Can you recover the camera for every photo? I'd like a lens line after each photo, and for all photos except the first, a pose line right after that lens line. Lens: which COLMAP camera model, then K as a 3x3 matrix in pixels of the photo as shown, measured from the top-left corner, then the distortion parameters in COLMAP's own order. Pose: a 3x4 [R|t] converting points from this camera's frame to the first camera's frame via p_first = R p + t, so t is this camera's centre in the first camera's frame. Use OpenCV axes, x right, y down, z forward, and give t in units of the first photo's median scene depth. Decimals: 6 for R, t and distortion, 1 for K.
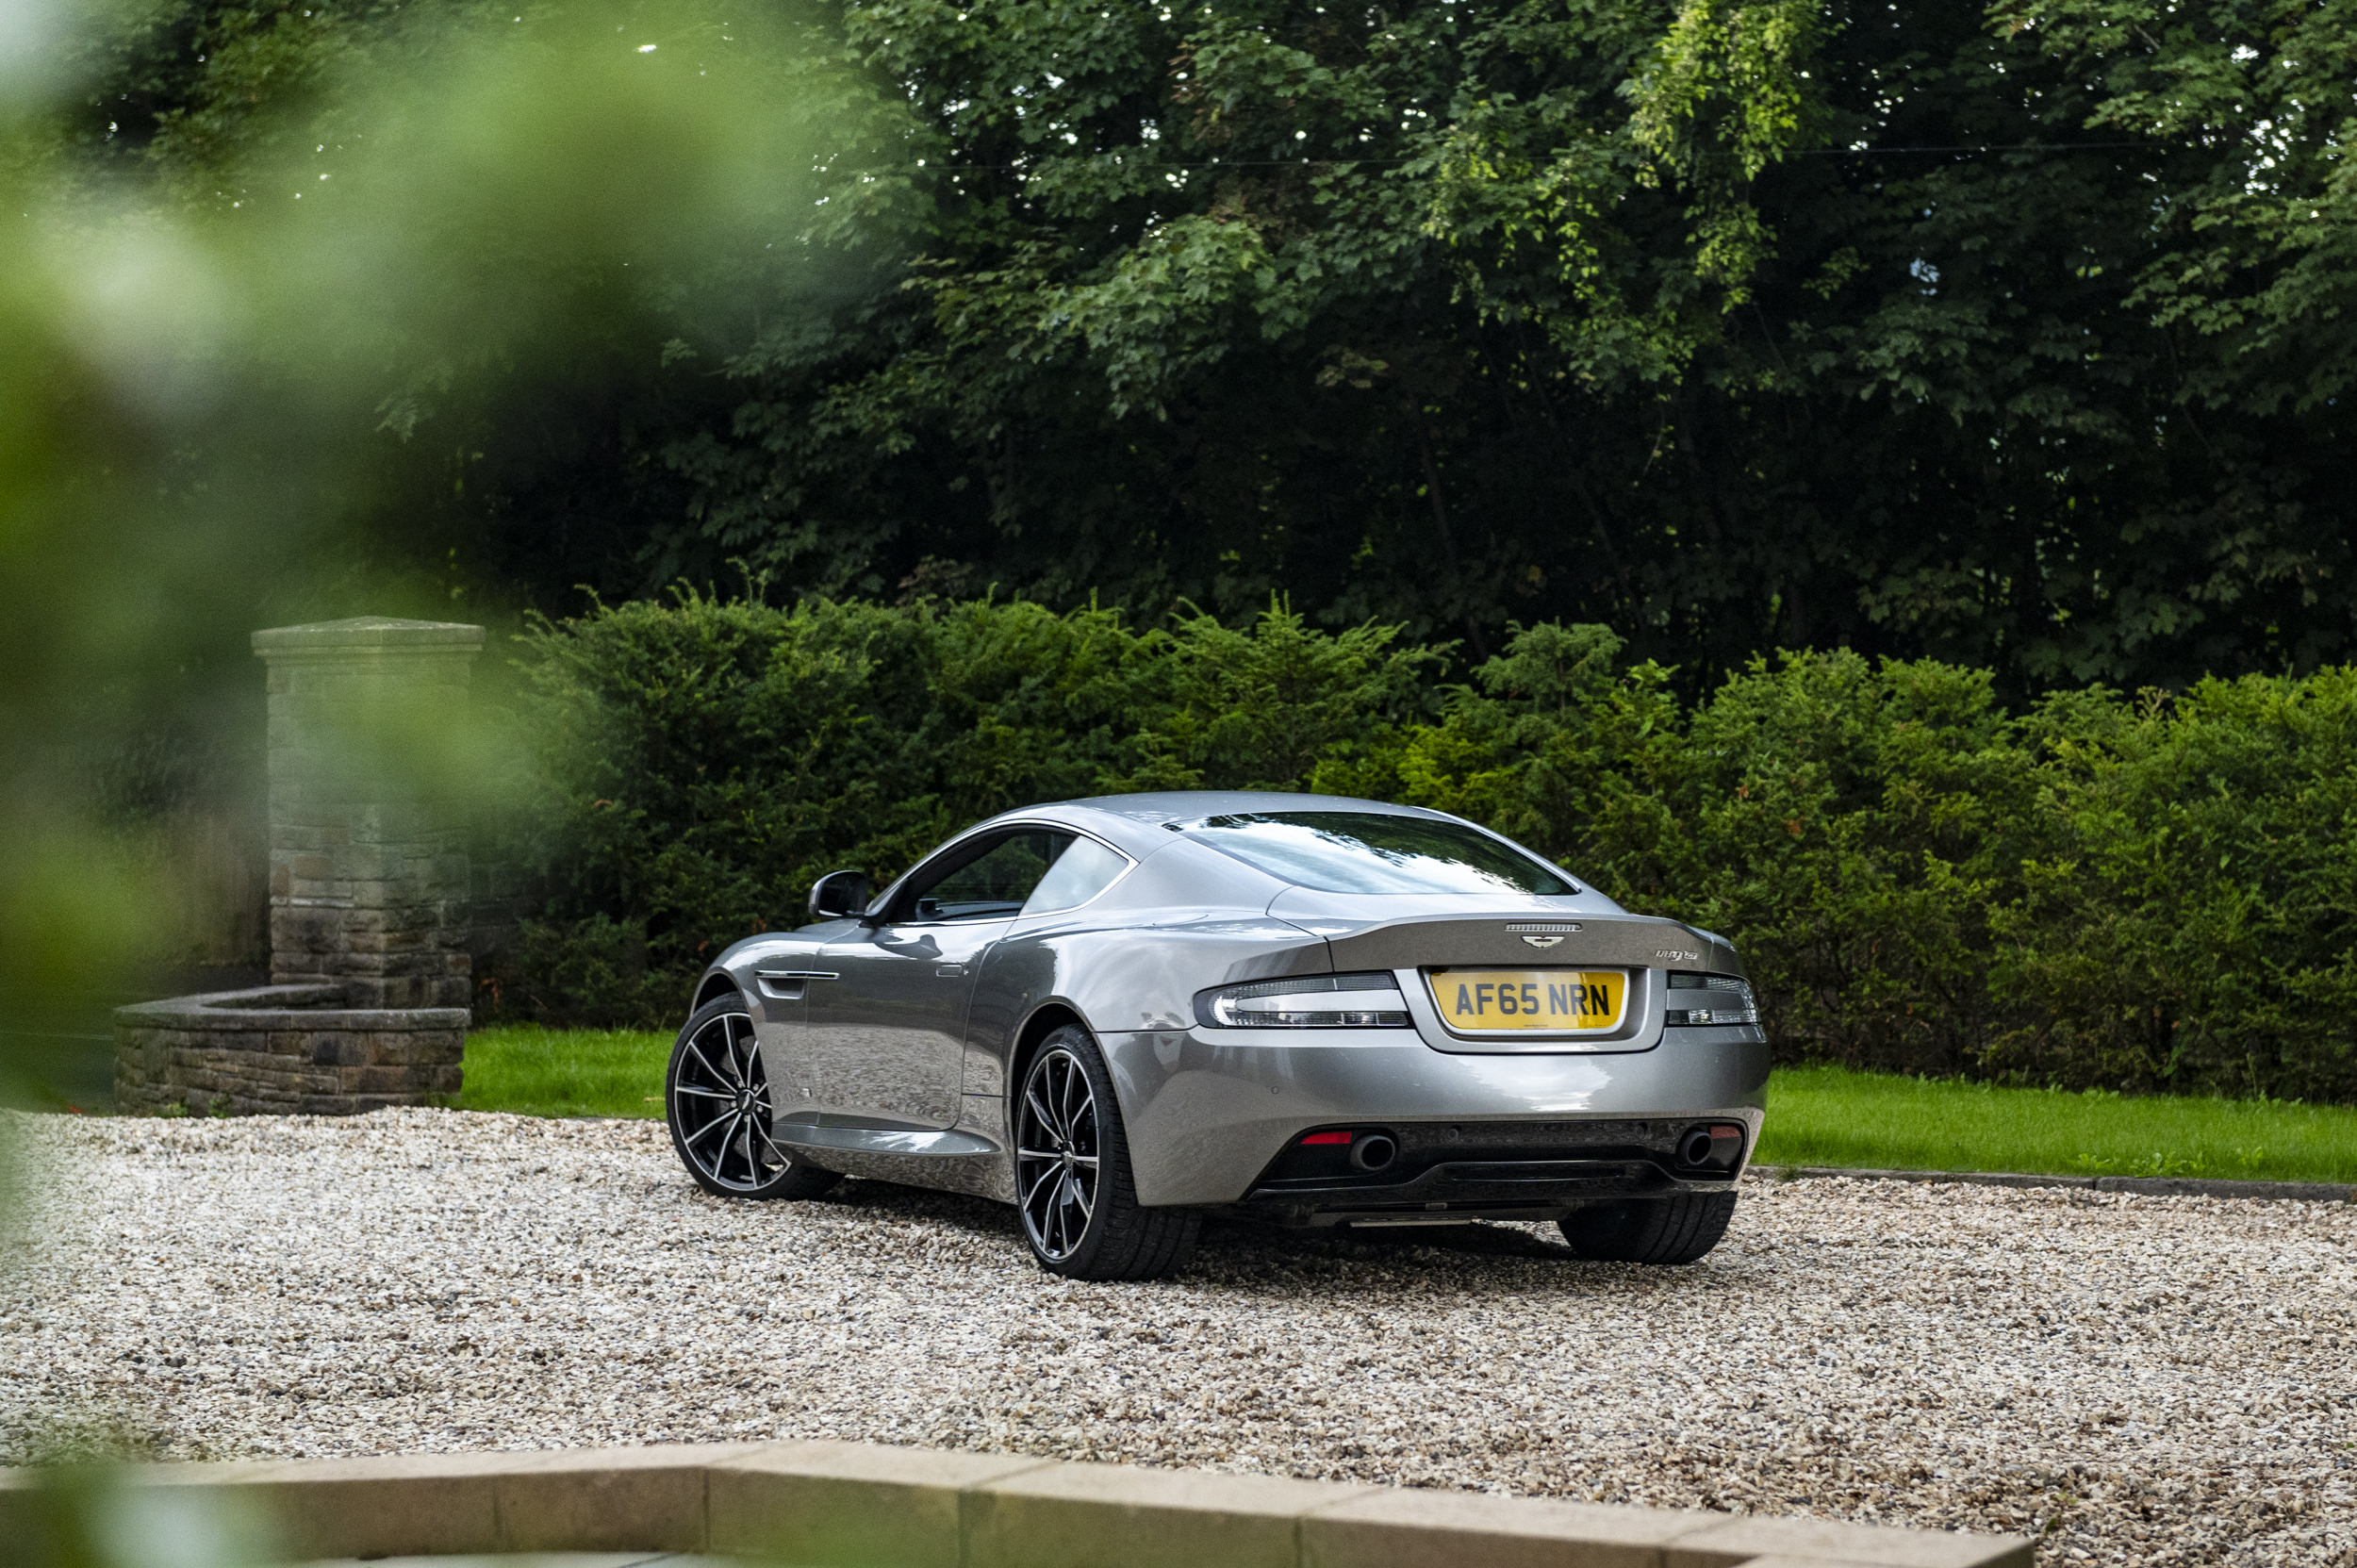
lens RADIAL K [[5268.8, 0, 1281.2], [0, 5268.8, 734.7], [0, 0, 1]] dist [0.025660, 0.000000]
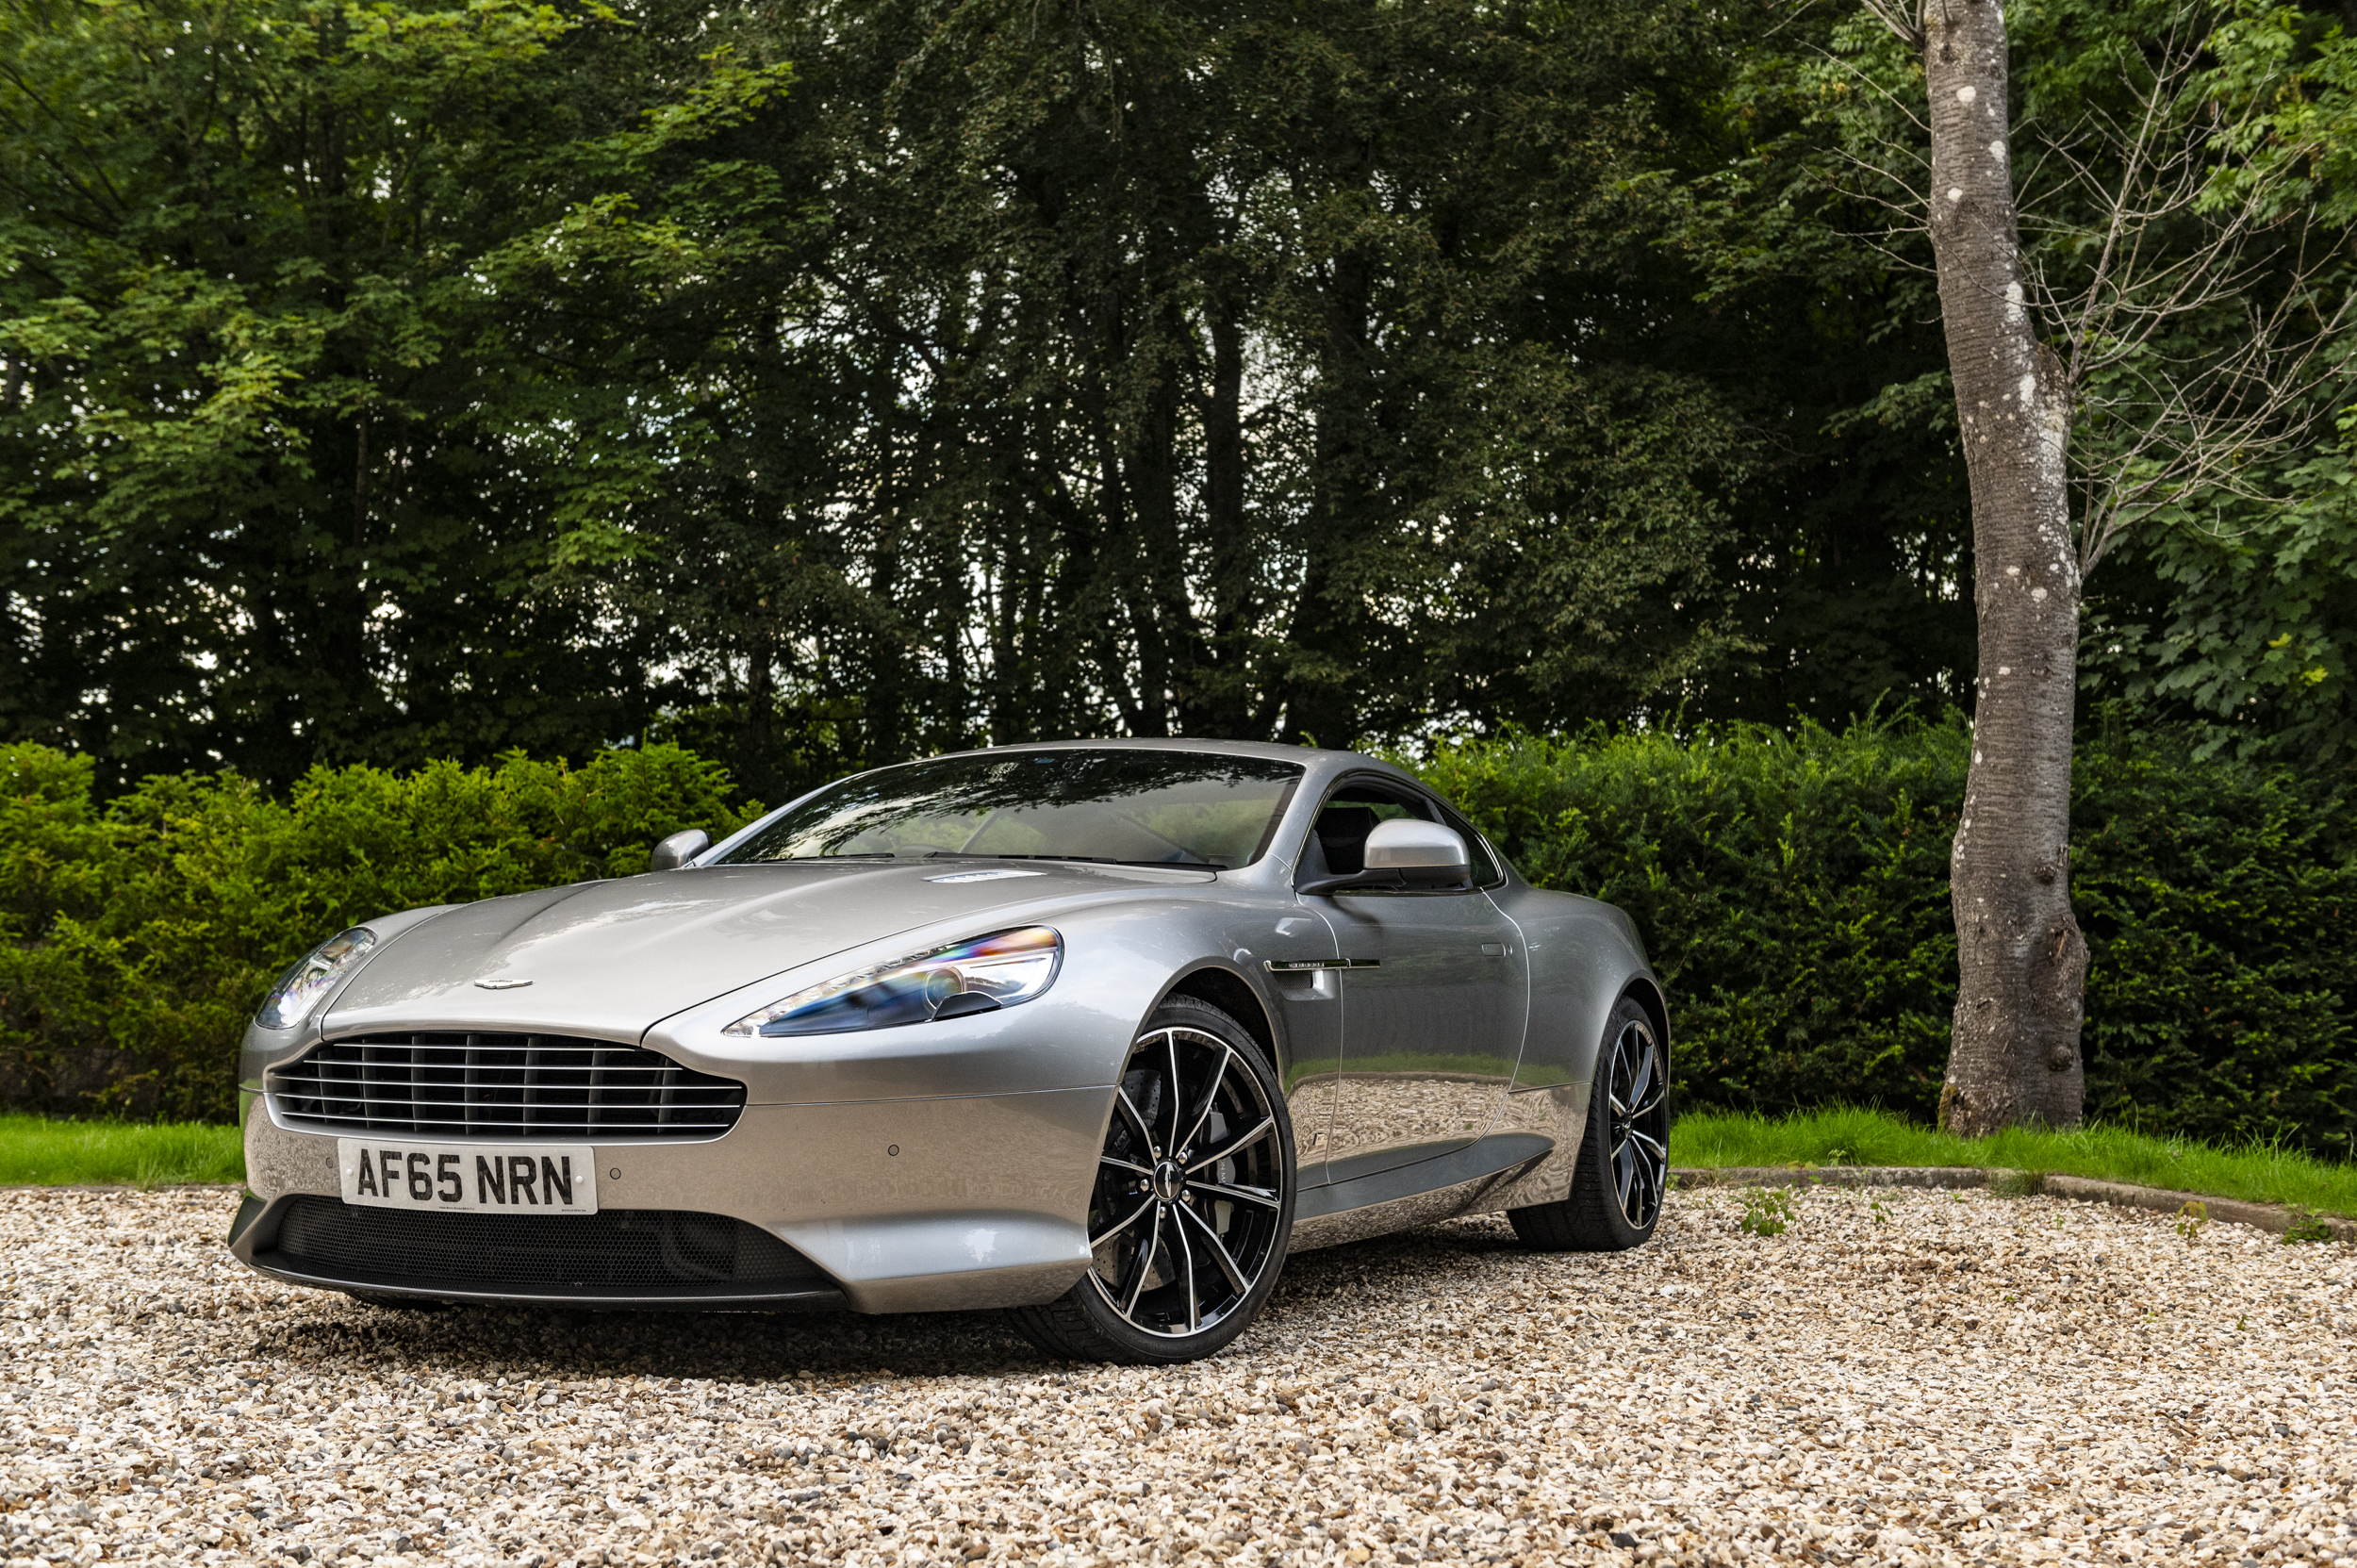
lens RADIAL K [[3022.3, 0, 1177.2], [0, 3022.3, 786.8], [0, 0, 1]] dist [0.019421, 0.000000]
pose [[0.743543, 0.051074, 0.666735, -0.117335], [-0.014224, 0.998061, -0.060593, 0.029013], [-0.668537, 0.035570, 0.742828, 0.351121]]
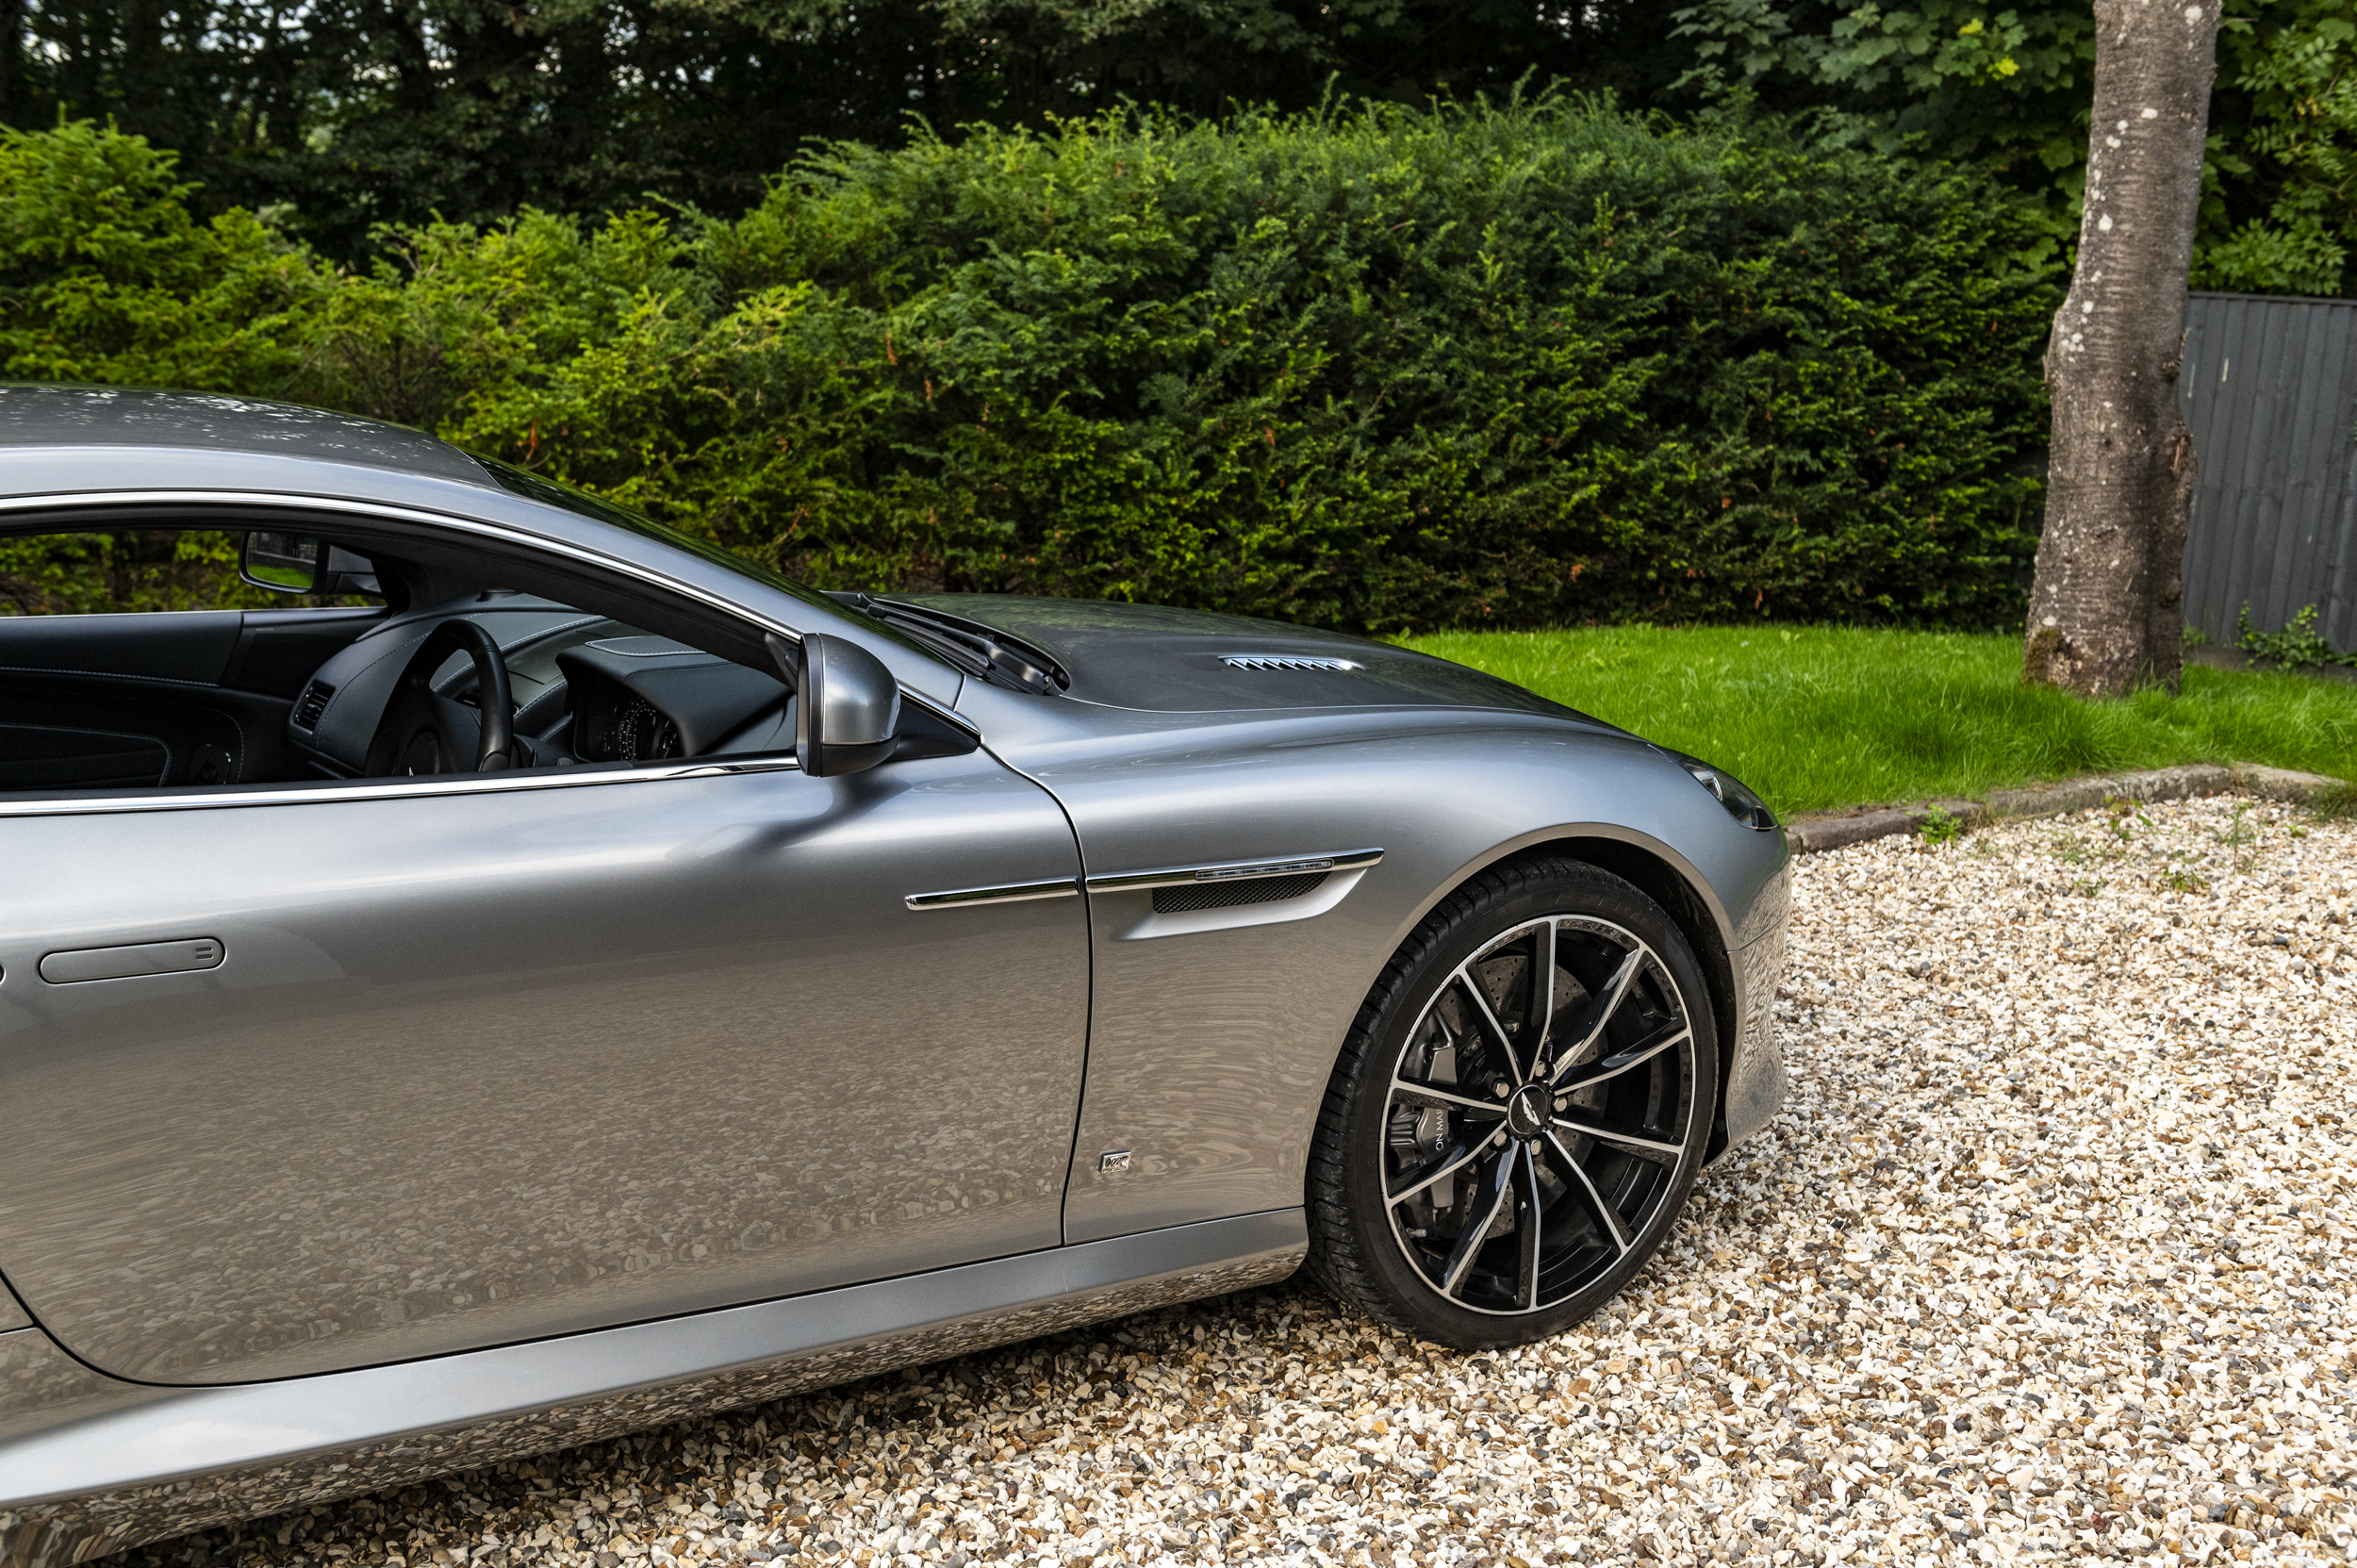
lens RADIAL K [[2708.8, 0, 1175.7], [0, 2708.8, 777.5], [0, 0, 1]] dist [0.001262, 0.000000]
pose [[0.458718, -0.167827, 0.872589, -0.073639], [-0.010697, 0.980888, 0.194280, -0.000954], [-0.888517, -0.098454, 0.448156, 0.552272]]
